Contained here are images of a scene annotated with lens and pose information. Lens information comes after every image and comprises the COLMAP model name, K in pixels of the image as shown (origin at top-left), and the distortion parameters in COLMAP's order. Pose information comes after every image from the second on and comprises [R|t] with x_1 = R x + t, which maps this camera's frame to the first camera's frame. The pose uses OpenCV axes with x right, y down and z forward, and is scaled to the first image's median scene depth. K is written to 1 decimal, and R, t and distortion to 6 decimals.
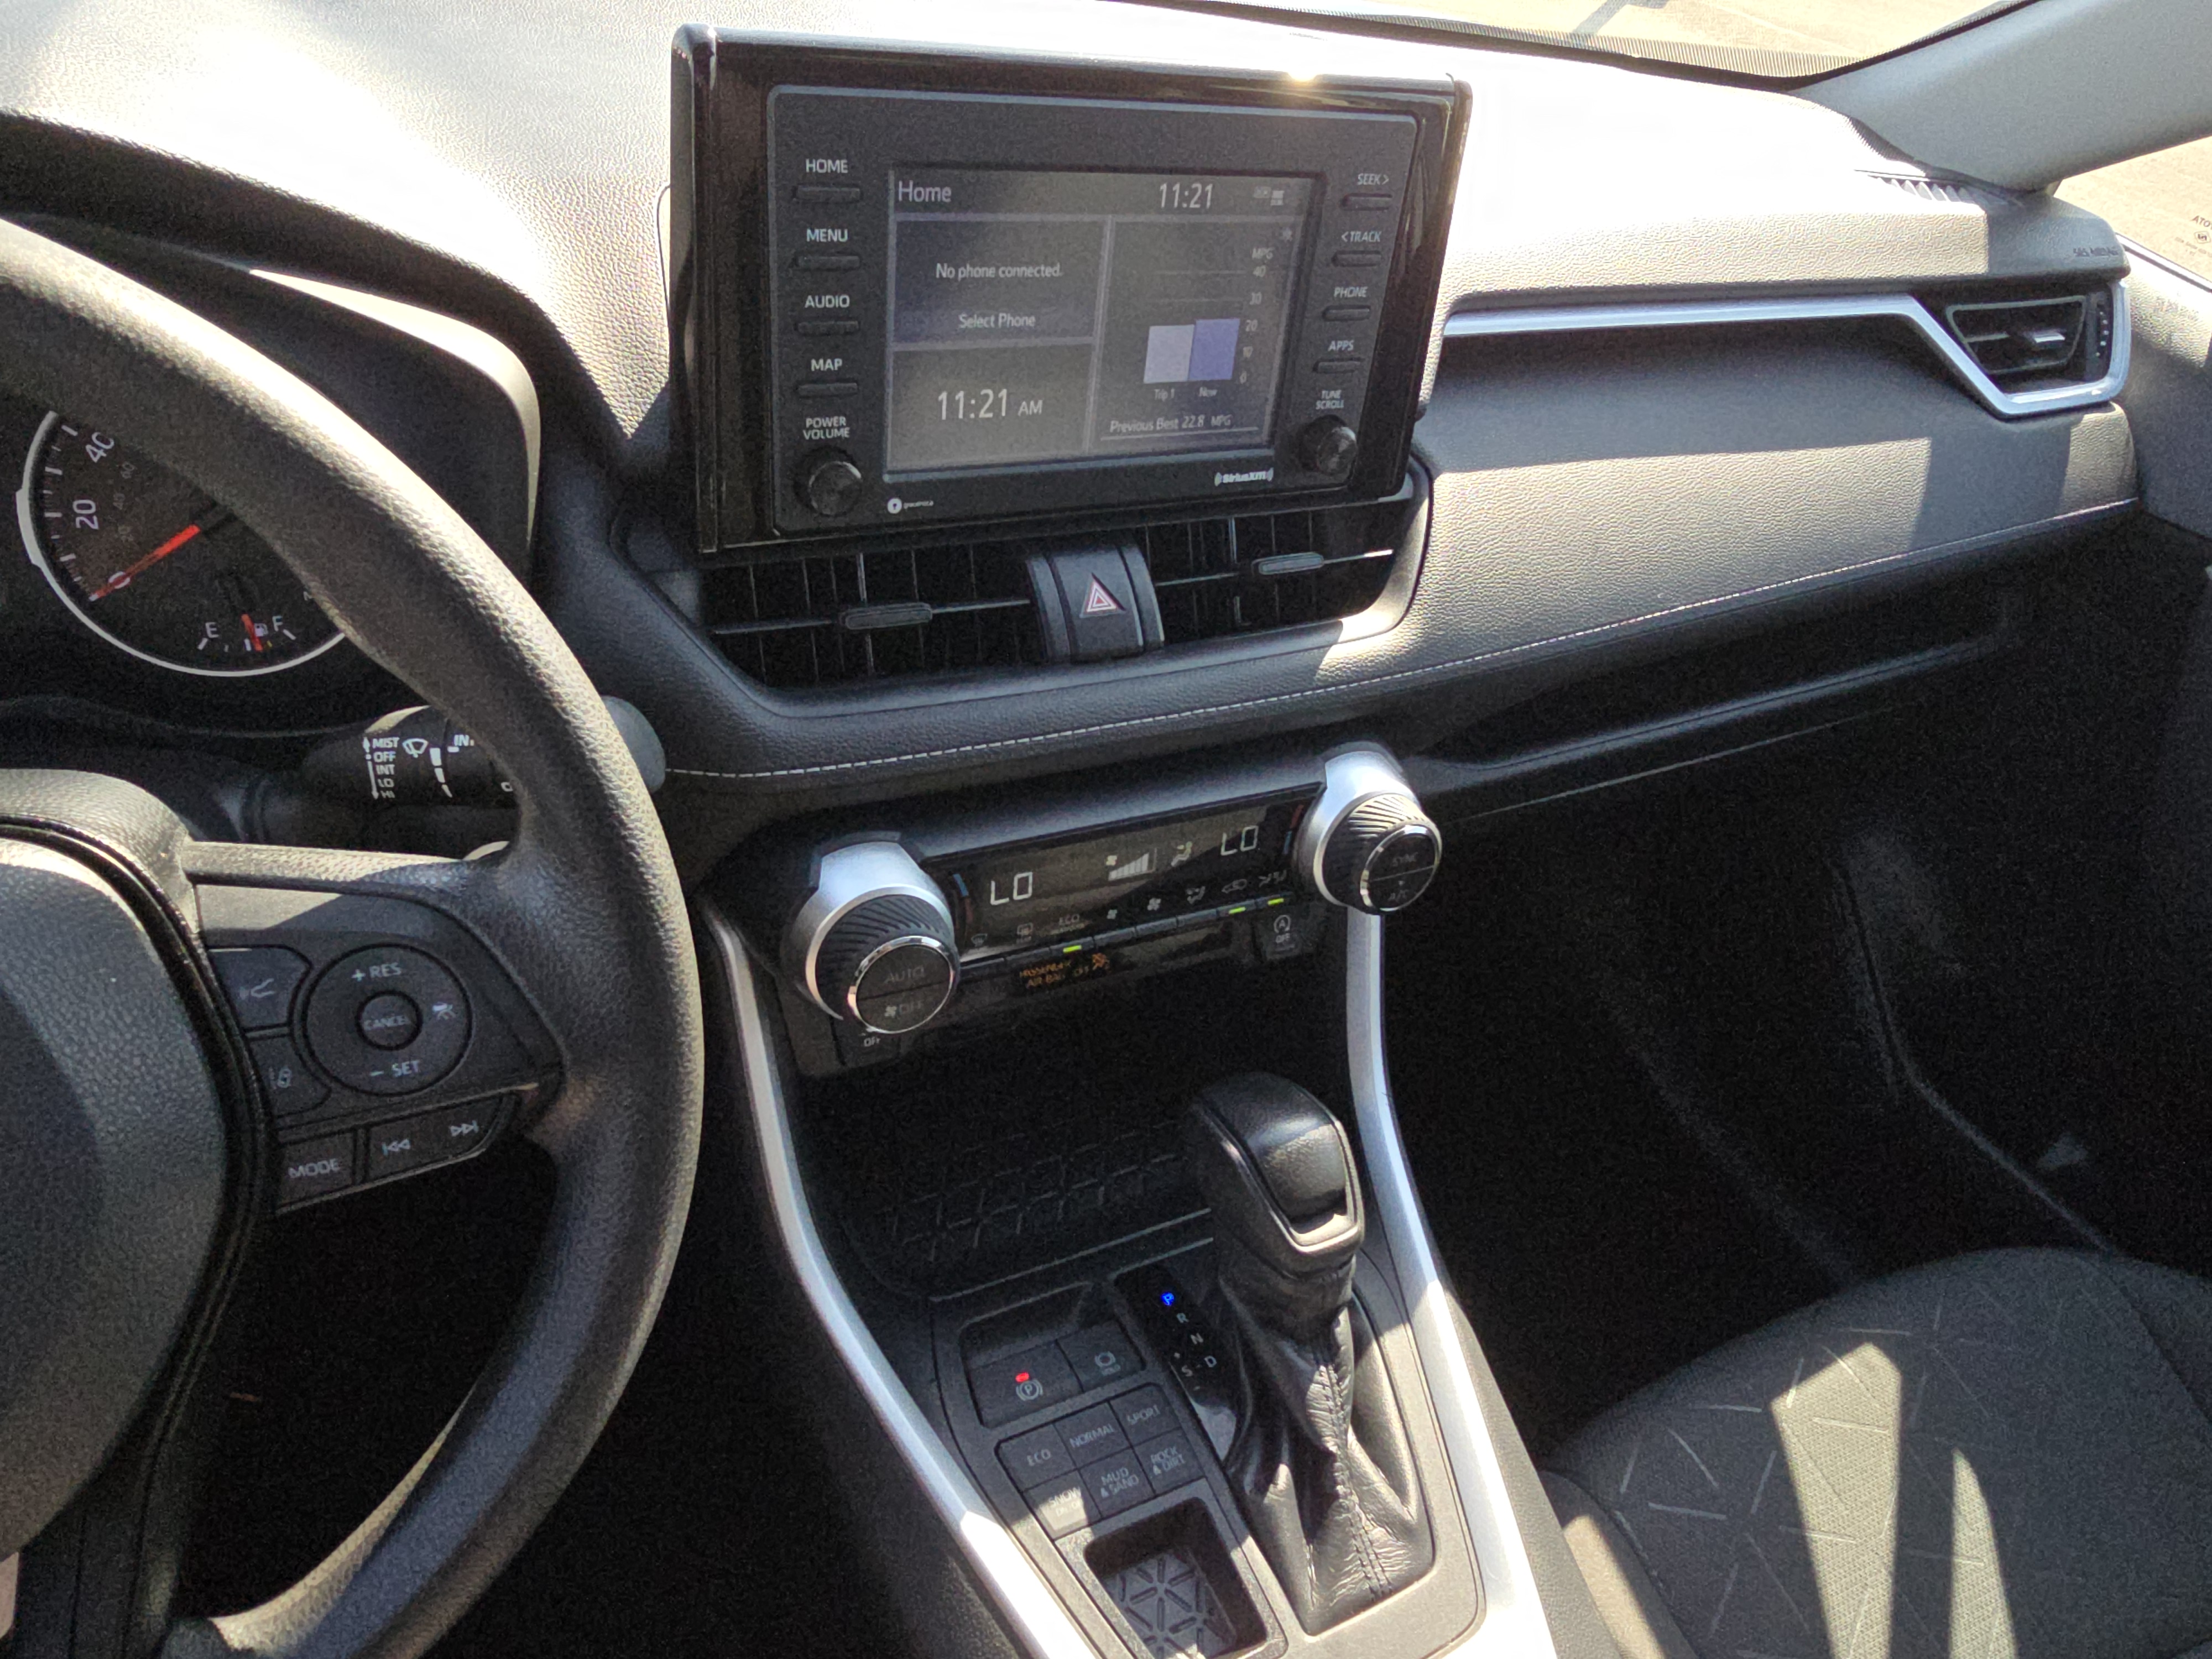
lens RADIAL K [[1489.7, 0, 1066.7], [0, 1489.7, 838.7], [0, 0, 1]] dist [0.001264, 0.001537]
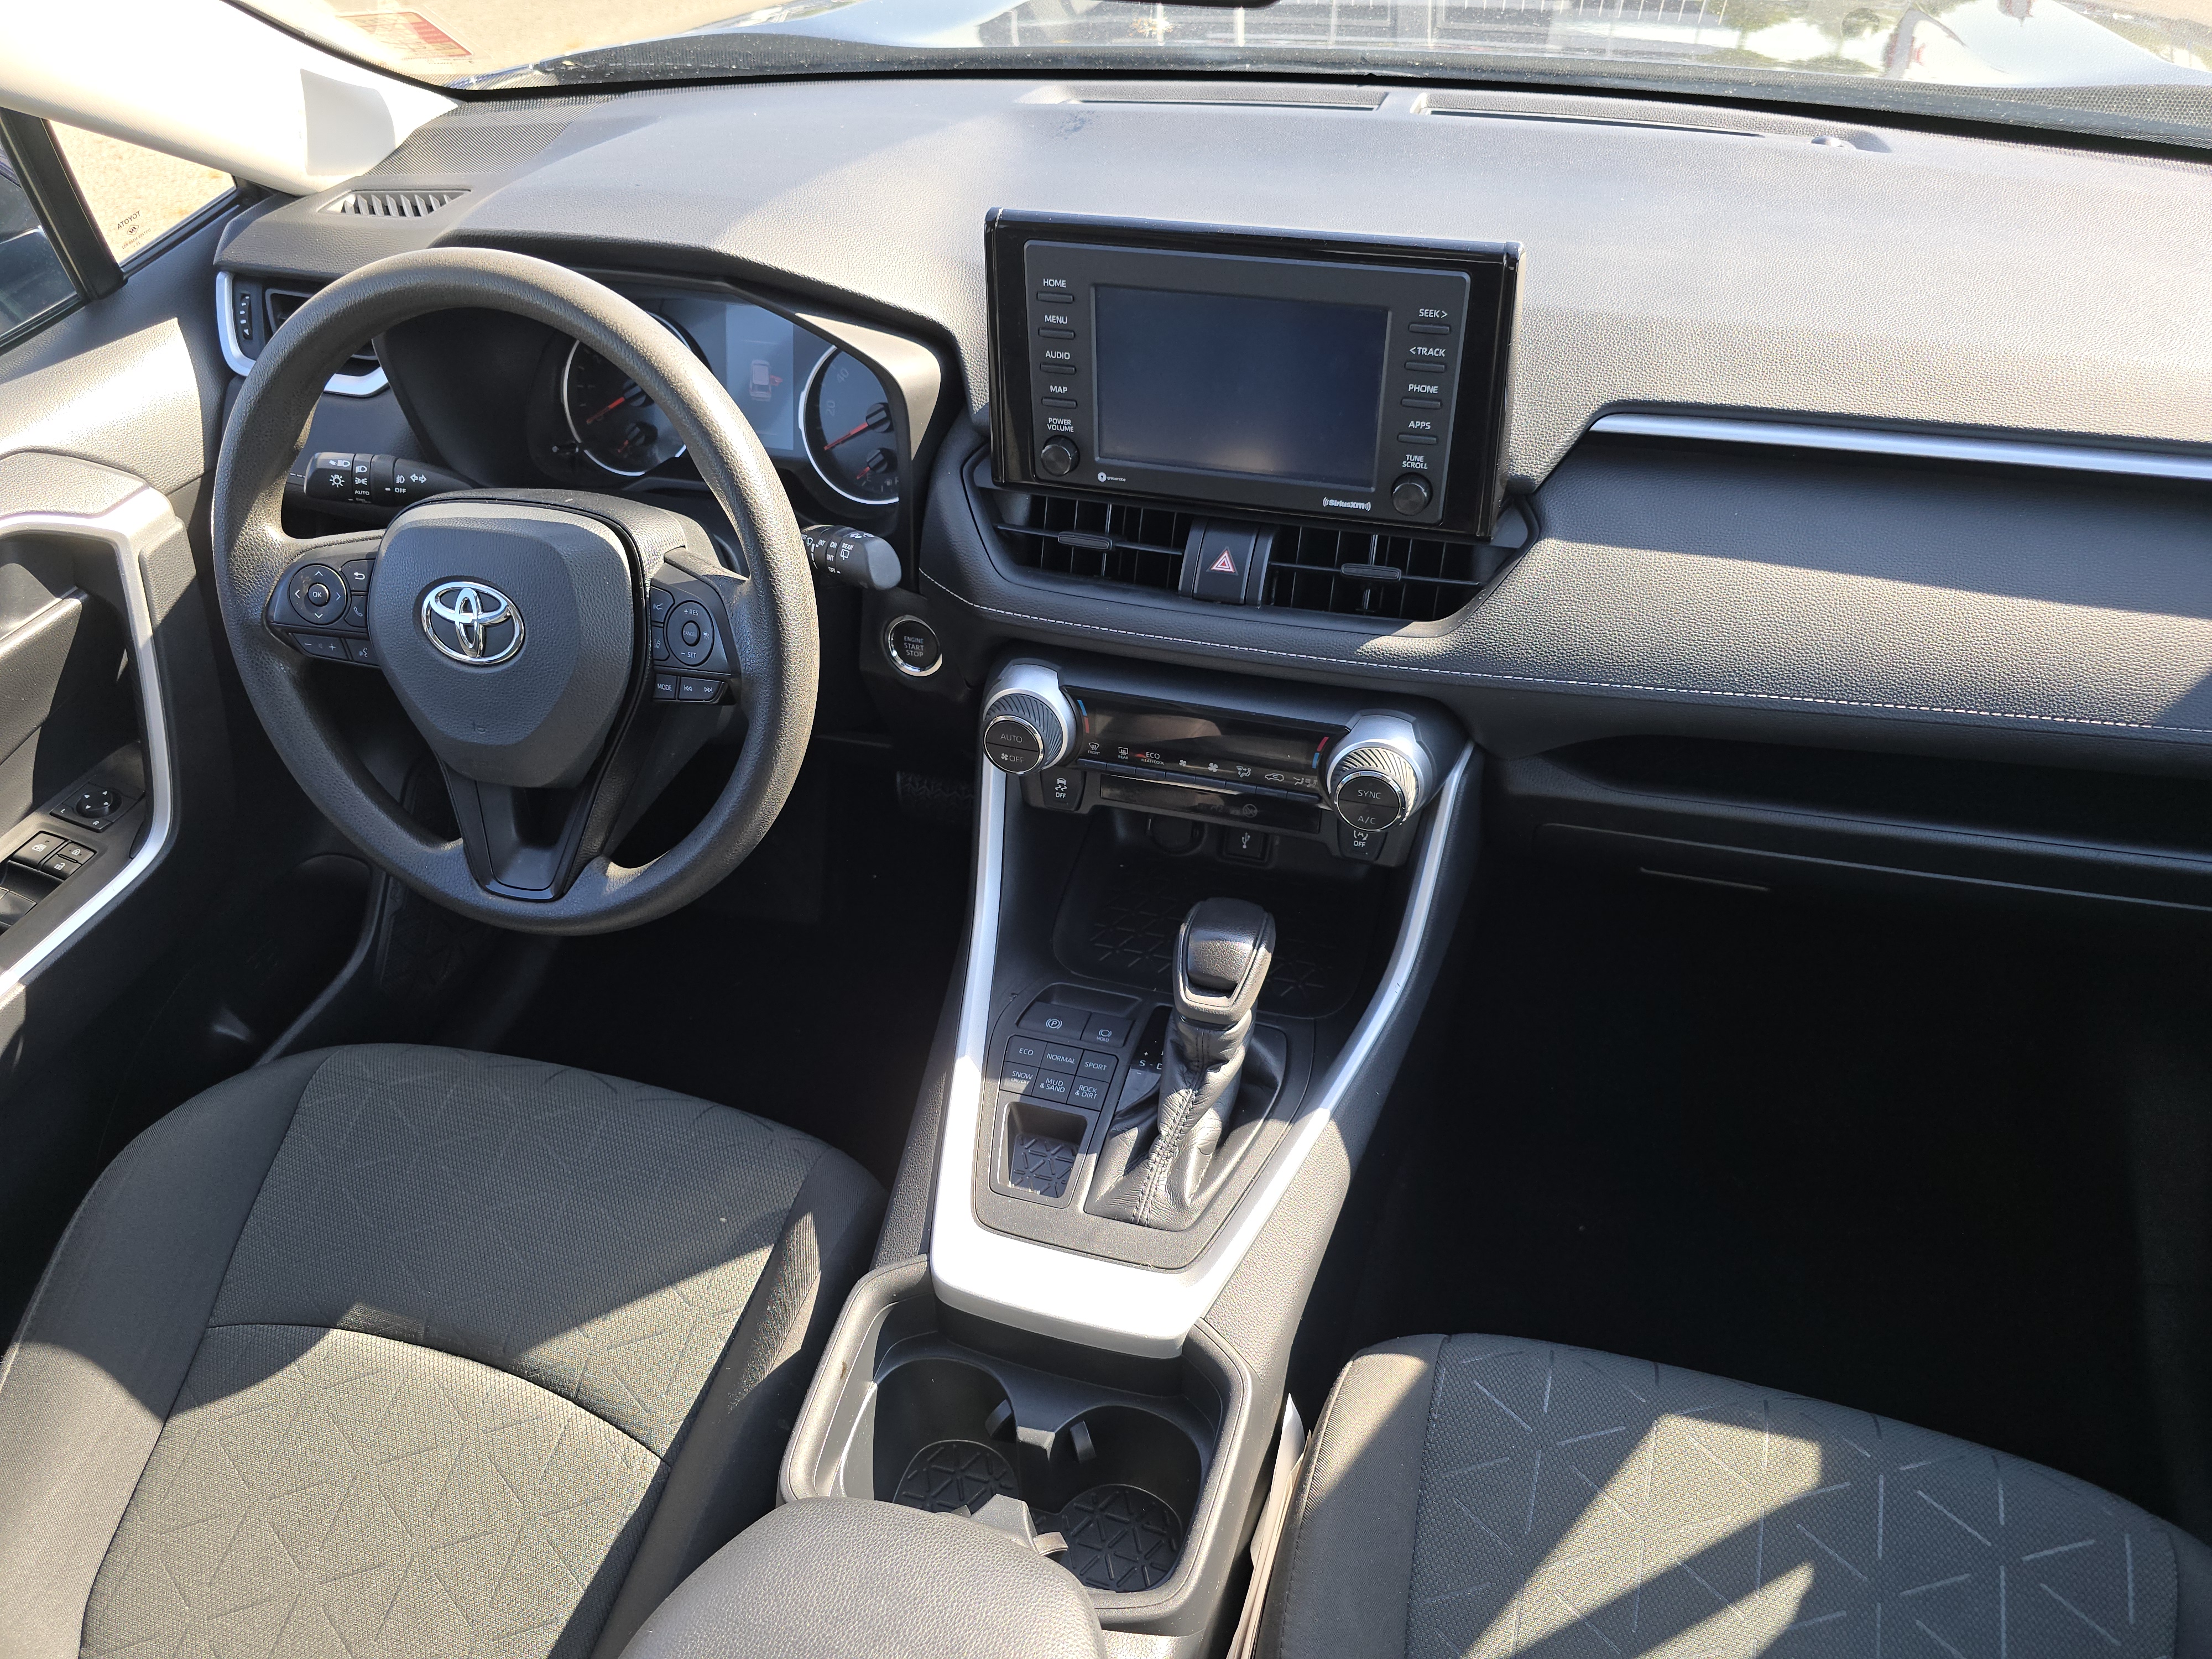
lens RADIAL K [[1571.0, 0, 1105.5], [0, 1571.0, 874.8], [0, 0, 1]] dist [0.053928, -0.069595]
pose [[0.700121, 0.336500, -0.629761, 1.071154], [-0.309811, 0.937801, 0.156670, -0.073981], [0.643310, 0.085419, 0.760826, -0.296844]]
